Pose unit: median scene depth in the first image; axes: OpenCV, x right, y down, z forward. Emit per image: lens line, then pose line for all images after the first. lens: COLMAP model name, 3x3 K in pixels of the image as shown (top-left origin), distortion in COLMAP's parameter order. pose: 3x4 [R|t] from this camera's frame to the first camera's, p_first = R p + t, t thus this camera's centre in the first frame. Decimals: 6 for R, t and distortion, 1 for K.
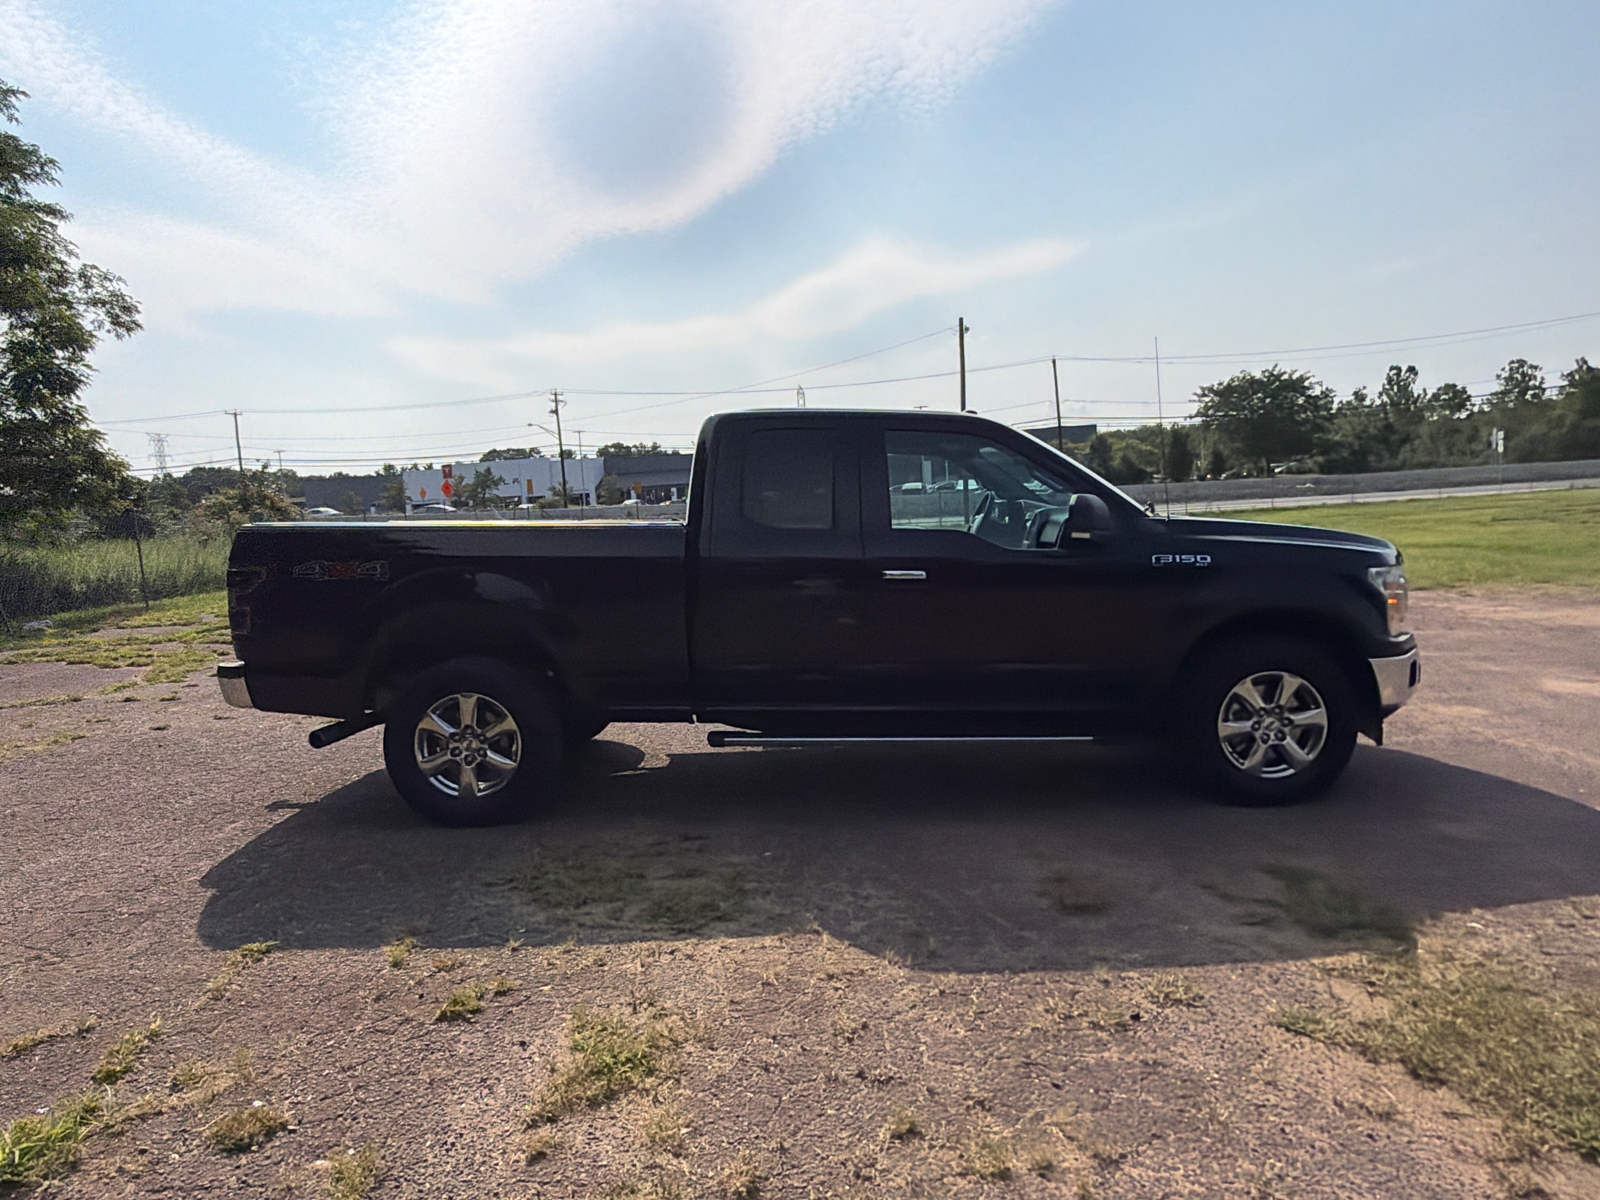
lens RADIAL K [[1056.7, 0, 780.8], [0, 1056.7, 585.2], [0, 0, 1]] dist [-0.003763, 0.003021]
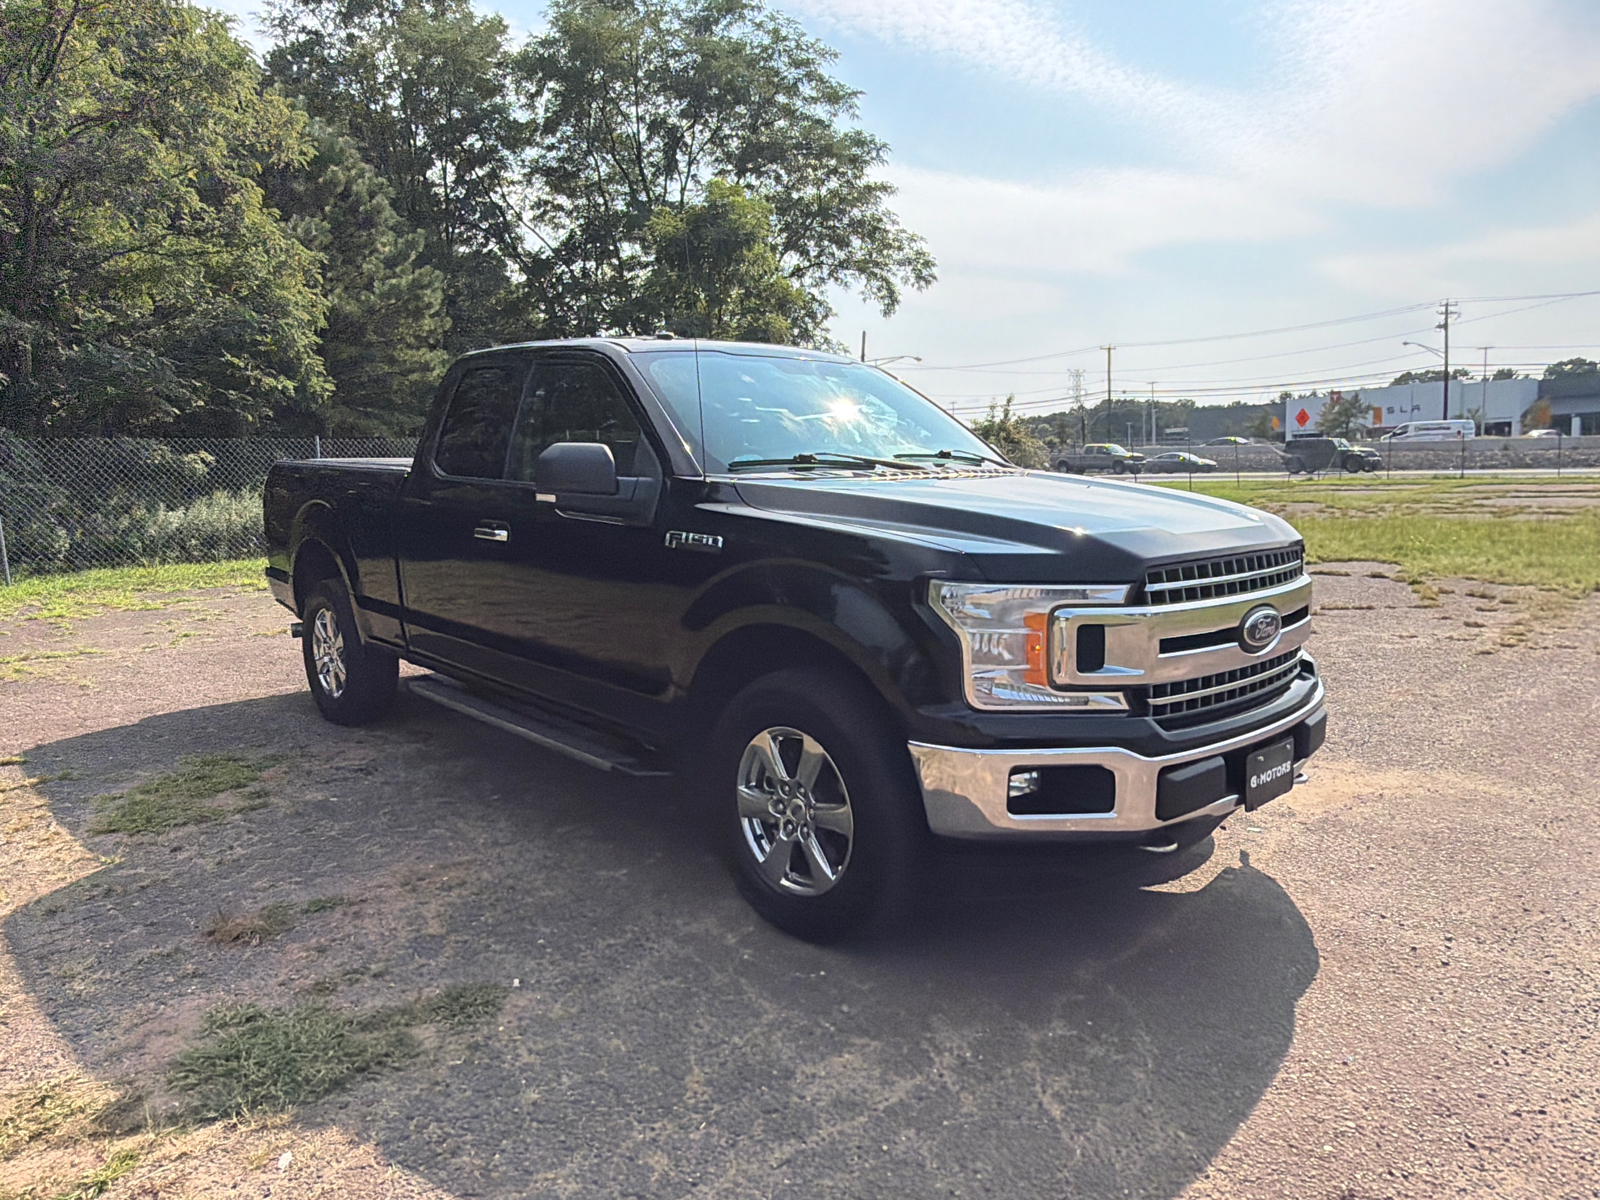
lens RADIAL K [[1056.7, 0, 794.0], [0, 1056.7, 597.6], [0, 0, 1]] dist [-0.003763, 0.003021]
pose [[0.699705, 0.111585, -0.705664, 0.044669], [-0.056824, 0.993290, 0.100723, -0.003058], [0.712169, -0.030378, 0.701351, 0.027157]]
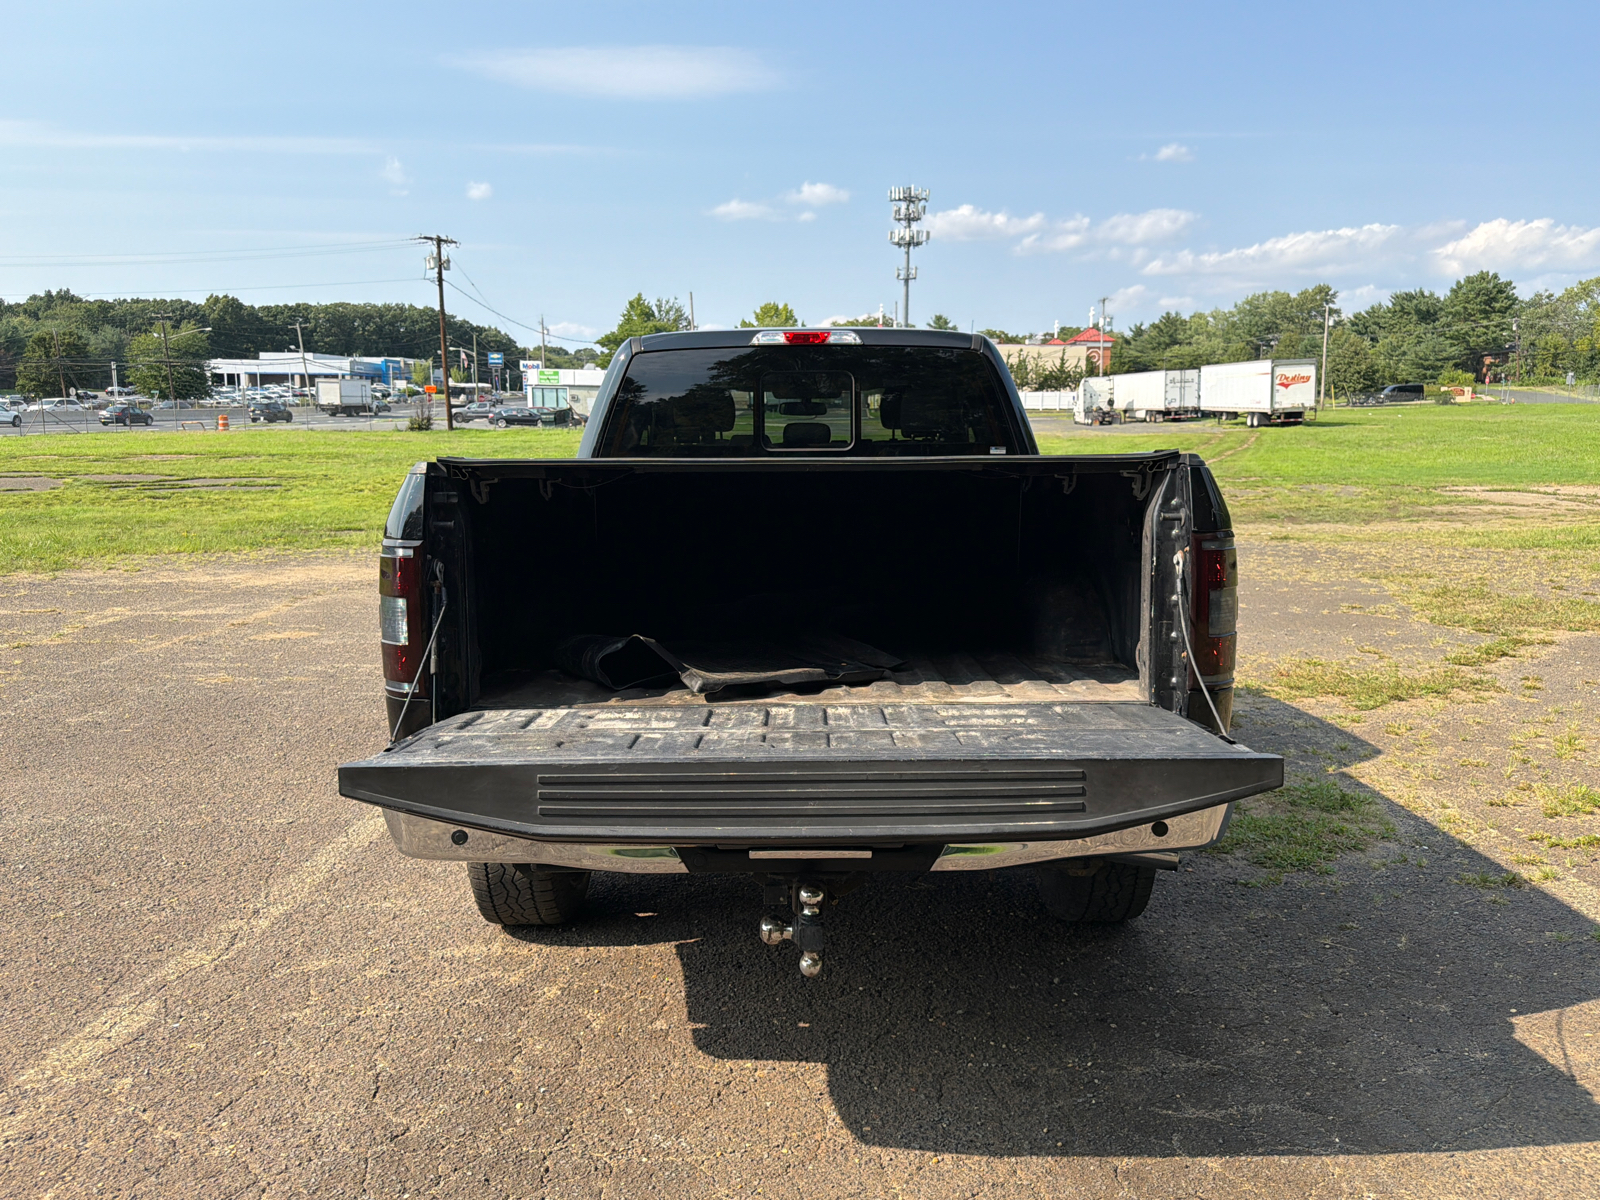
lens RADIAL K [[1217.4, 0, 797.1], [0, 1217.4, 616.0], [0, 0, 1]] dist [0.046395, -0.073535]
pose [[-0.020000, -0.105110, 0.994260, -0.053419], [0.072080, 0.991719, 0.106291, -0.002885], [-0.997198, 0.073792, -0.012258, 0.060914]]
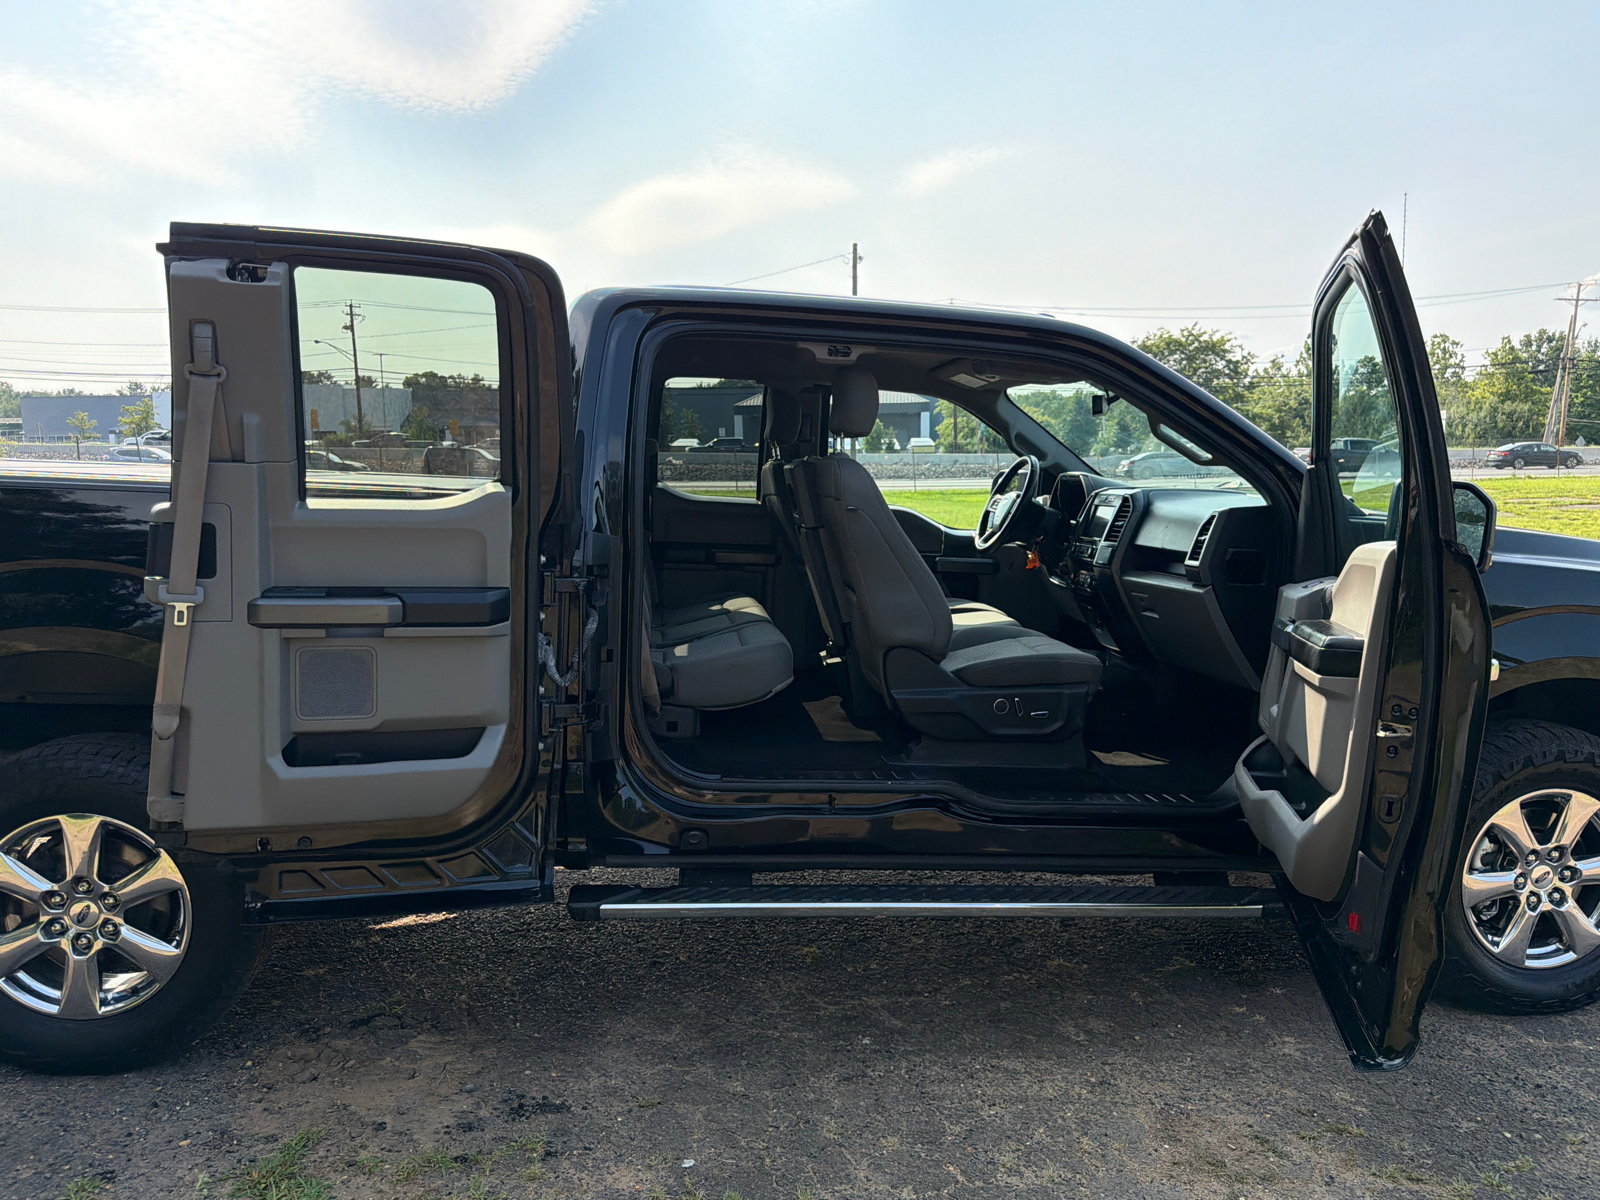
lens RADIAL K [[1217.4, 0, 794.9], [0, 1217.4, 594.4], [0, 0, 1]] dist [0.046395, -0.073535]
pose [[0.989676, 0.030024, 0.140144, -0.002308], [-0.034748, 0.998903, 0.031378, -0.001573], [-0.139048, -0.035923, 0.989634, 0.019229]]
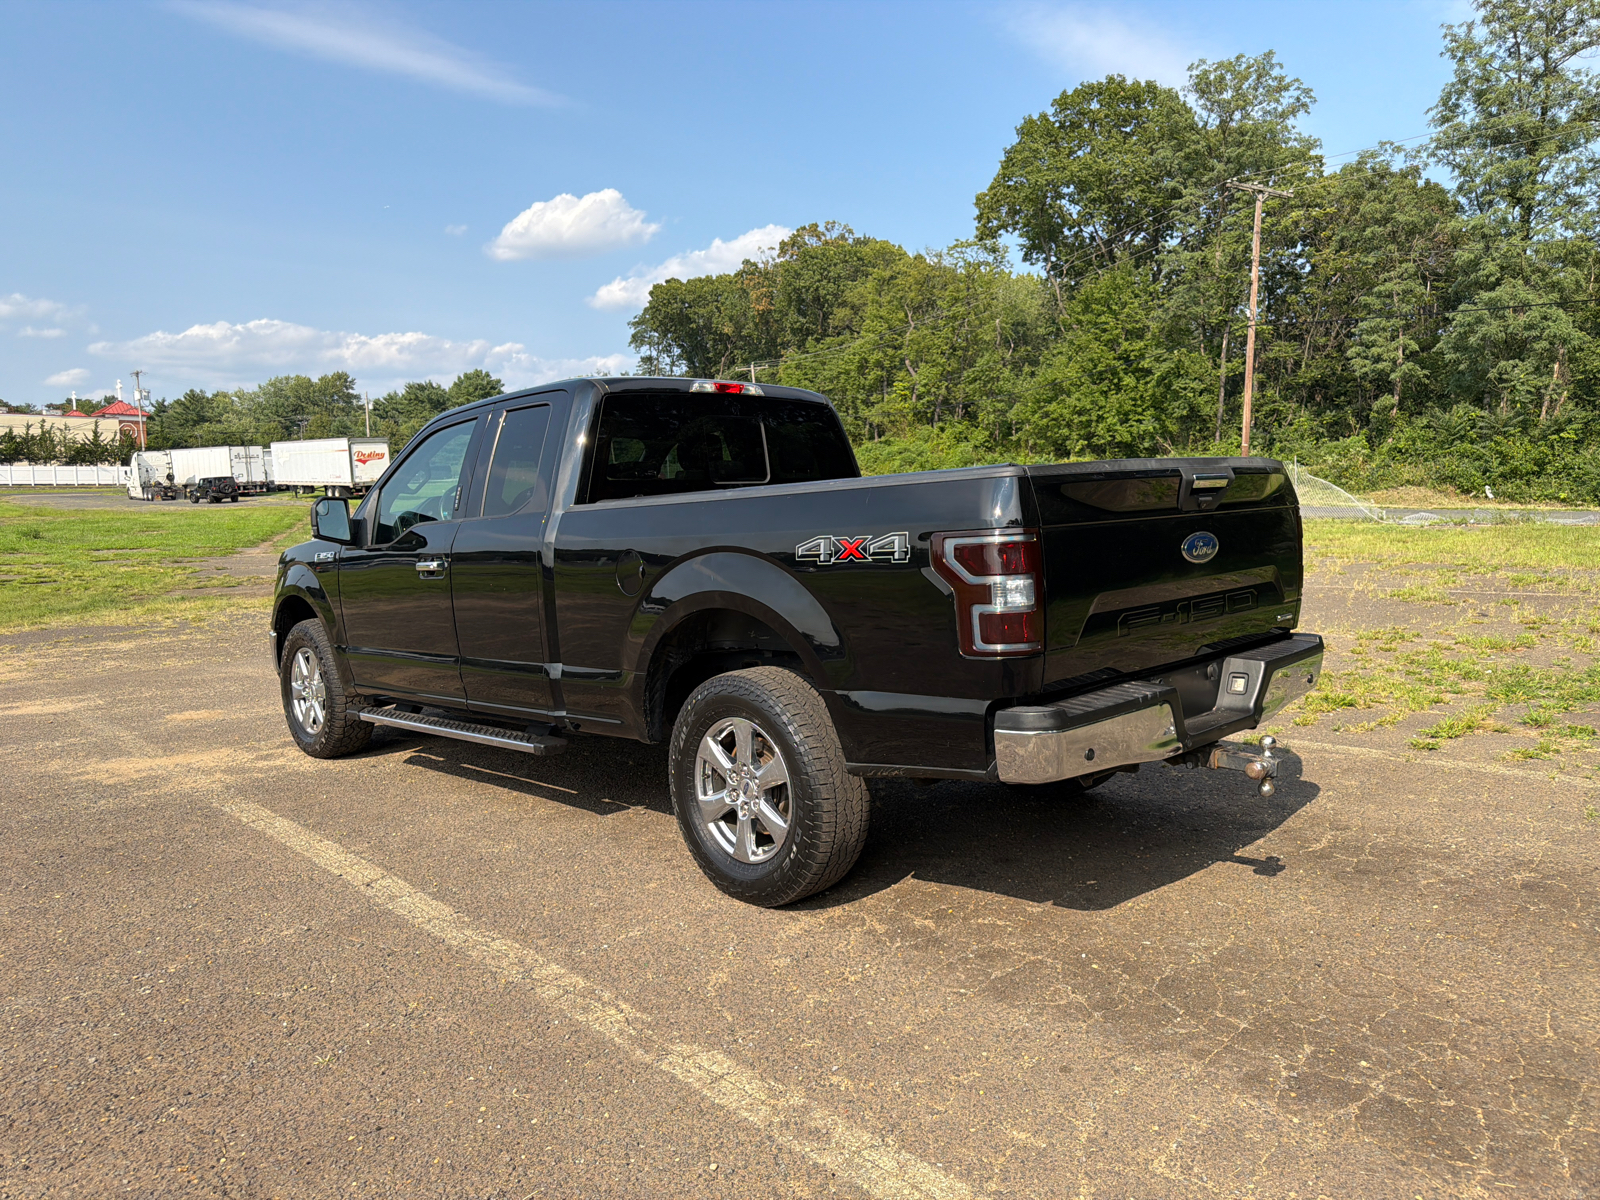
lens RADIAL K [[1145.8, 0, 799.5], [0, 1145.8, 599.6], [0, 0, 1]] dist [0.023769, -0.039302]
pose [[-0.720117, -0.003112, 0.693845, -0.043493], [0.101050, 0.988858, 0.109311, -0.004419], [-0.686454, 0.148830, -0.711779, 0.096472]]
